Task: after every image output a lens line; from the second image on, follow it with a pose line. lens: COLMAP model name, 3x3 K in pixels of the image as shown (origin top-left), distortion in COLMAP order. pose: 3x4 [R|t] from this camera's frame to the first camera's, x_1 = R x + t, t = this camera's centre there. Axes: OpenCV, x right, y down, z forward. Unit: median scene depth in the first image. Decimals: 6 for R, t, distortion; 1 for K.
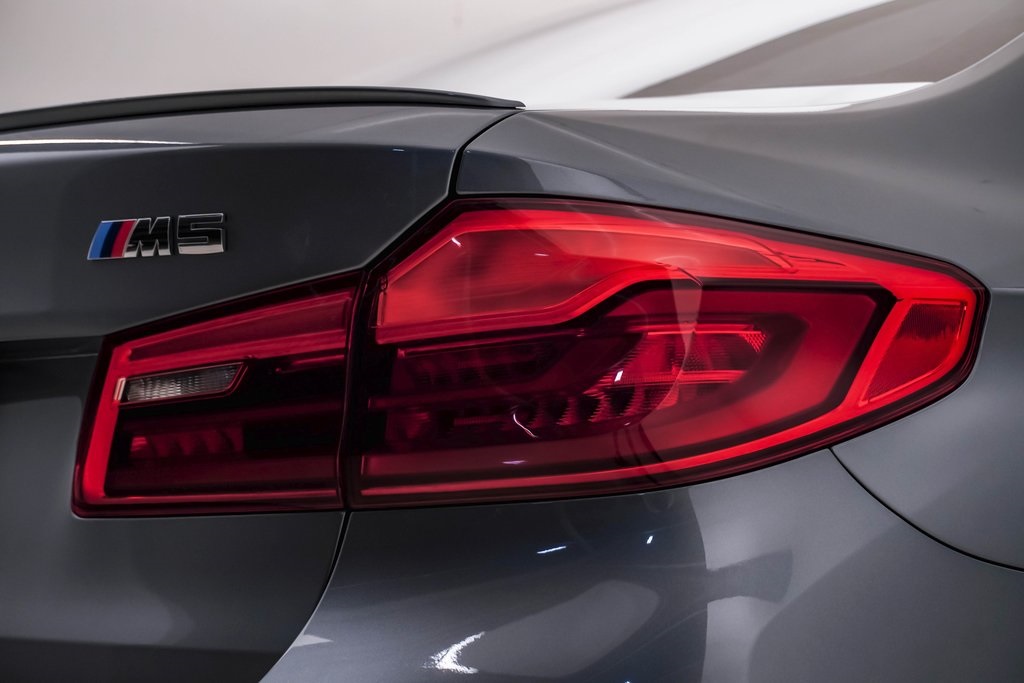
lens RADIAL K [[2186.1, 0, 512.5], [0, 2186.1, 342.8], [0, 0, 1]] dist [0.007727, 0.000000]
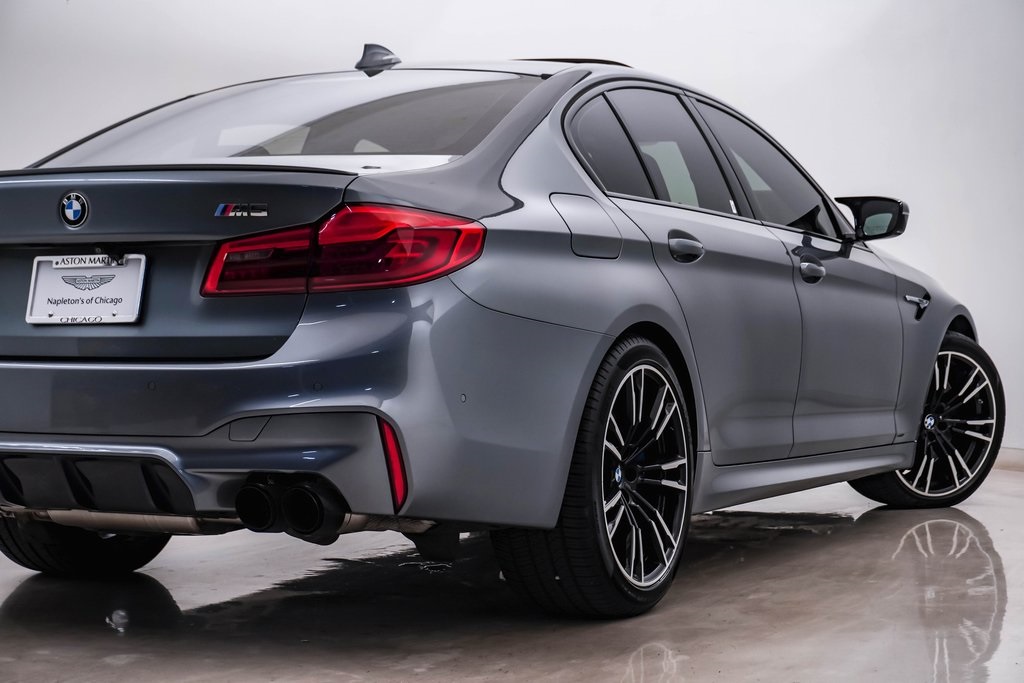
lens RADIAL K [[2075.9, 0, 514.7], [0, 2075.9, 342.1], [0, 0, 1]] dist [0.036570, 0.000000]
pose [[0.954644, -0.005015, 0.297708, -0.726224], [-0.015787, 0.997599, 0.067428, -0.070038], [-0.297332, -0.069070, 0.952273, -2.158922]]
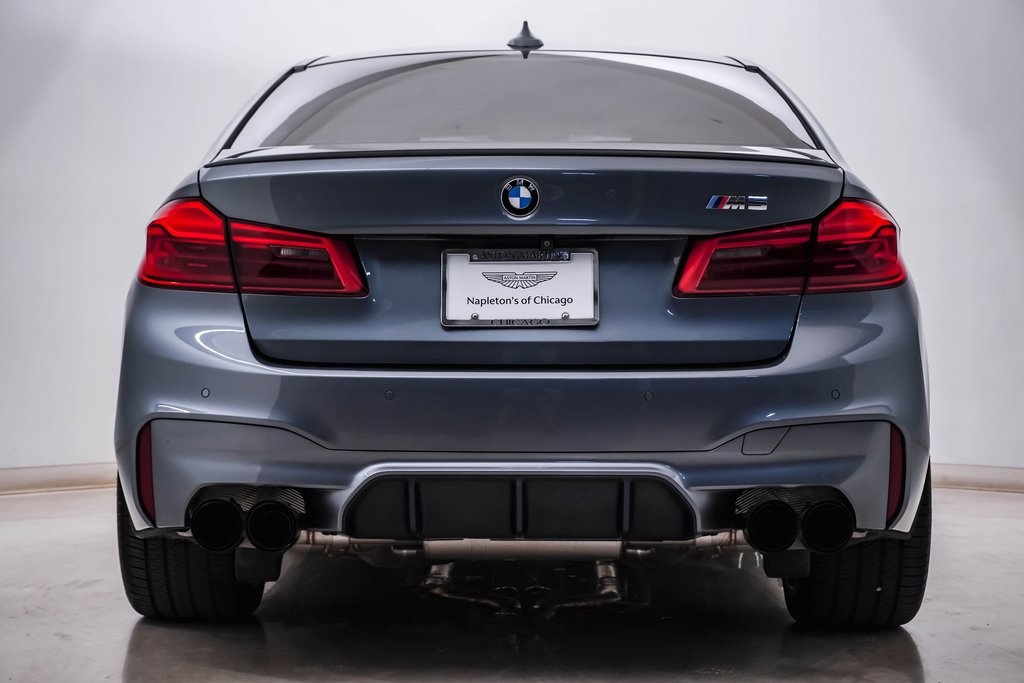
lens RADIAL K [[2186.1, 0, 510.7], [0, 2186.1, 339.3], [0, 0, 1]] dist [0.007727, 0.000000]
pose [[0.727487, -0.005847, 0.686097, -2.538818], [-0.040423, 0.997862, 0.051365, -0.003264], [-0.684930, -0.065102, 0.725694, -0.999587]]
